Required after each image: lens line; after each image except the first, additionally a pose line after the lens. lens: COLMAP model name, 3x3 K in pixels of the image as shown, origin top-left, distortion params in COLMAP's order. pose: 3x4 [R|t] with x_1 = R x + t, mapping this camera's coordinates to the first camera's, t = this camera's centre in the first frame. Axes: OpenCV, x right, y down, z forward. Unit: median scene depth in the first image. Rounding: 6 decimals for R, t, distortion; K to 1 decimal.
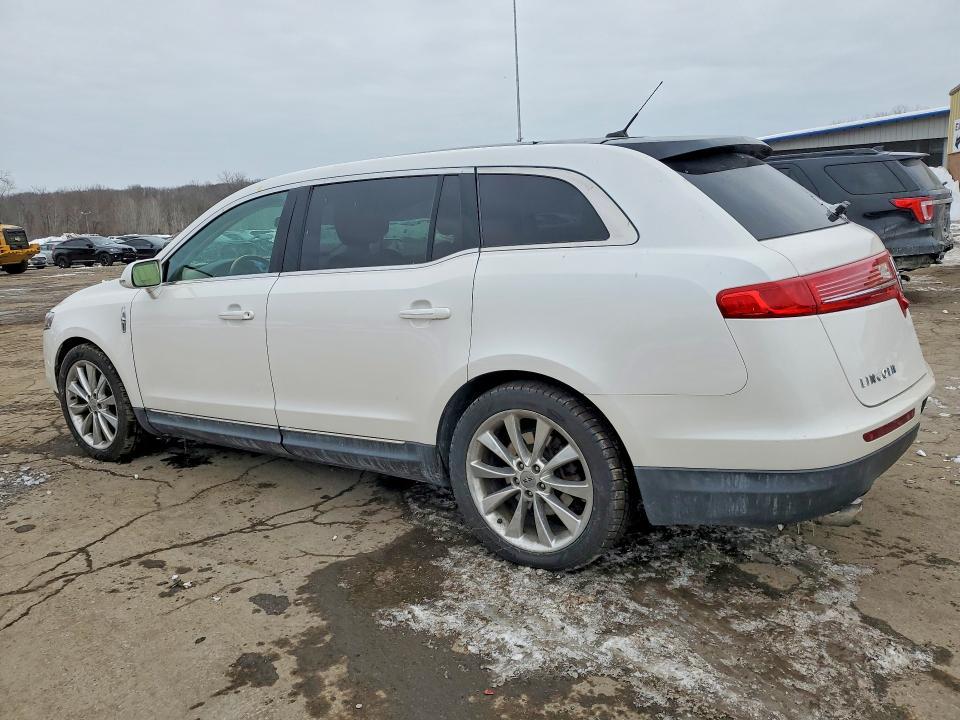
lens RADIAL K [[739.6, 0, 480.0], [0, 739.6, 360.0], [0, 0, 1]] dist [0.000829, 0.000276]
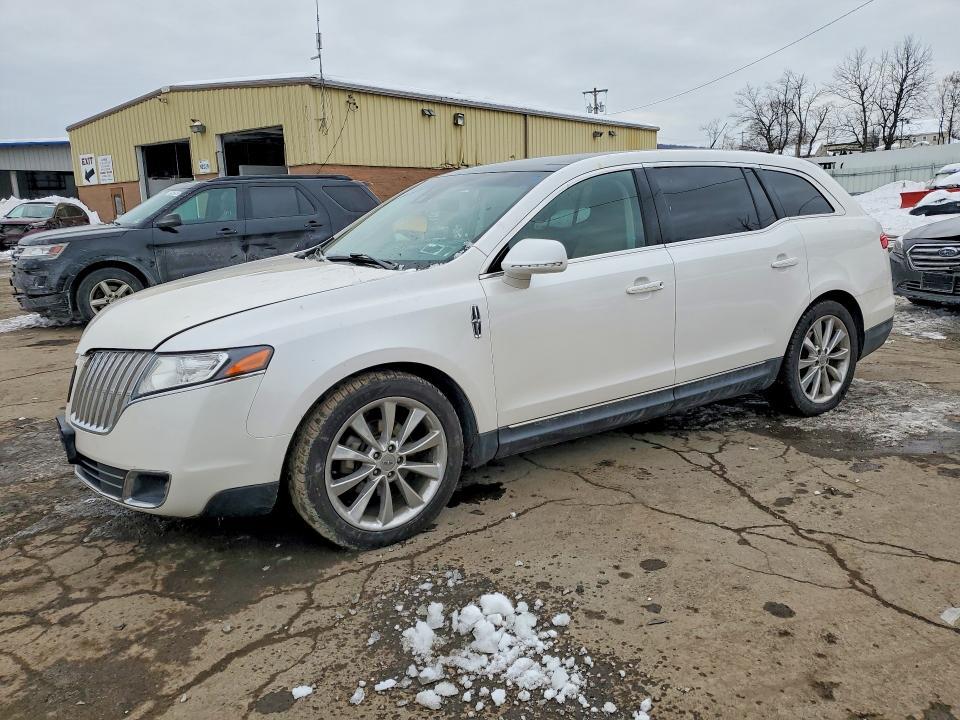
lens RADIAL K [[739.6, 0, 480.0], [0, 739.6, 360.0], [0, 0, 1]] dist [0.000829, 0.000276]
pose [[0.398277, -0.149950, 0.904926, -1.378757], [0.187077, 0.979090, 0.079902, -0.087641], [-0.897985, 0.137467, 0.418001, 0.800646]]
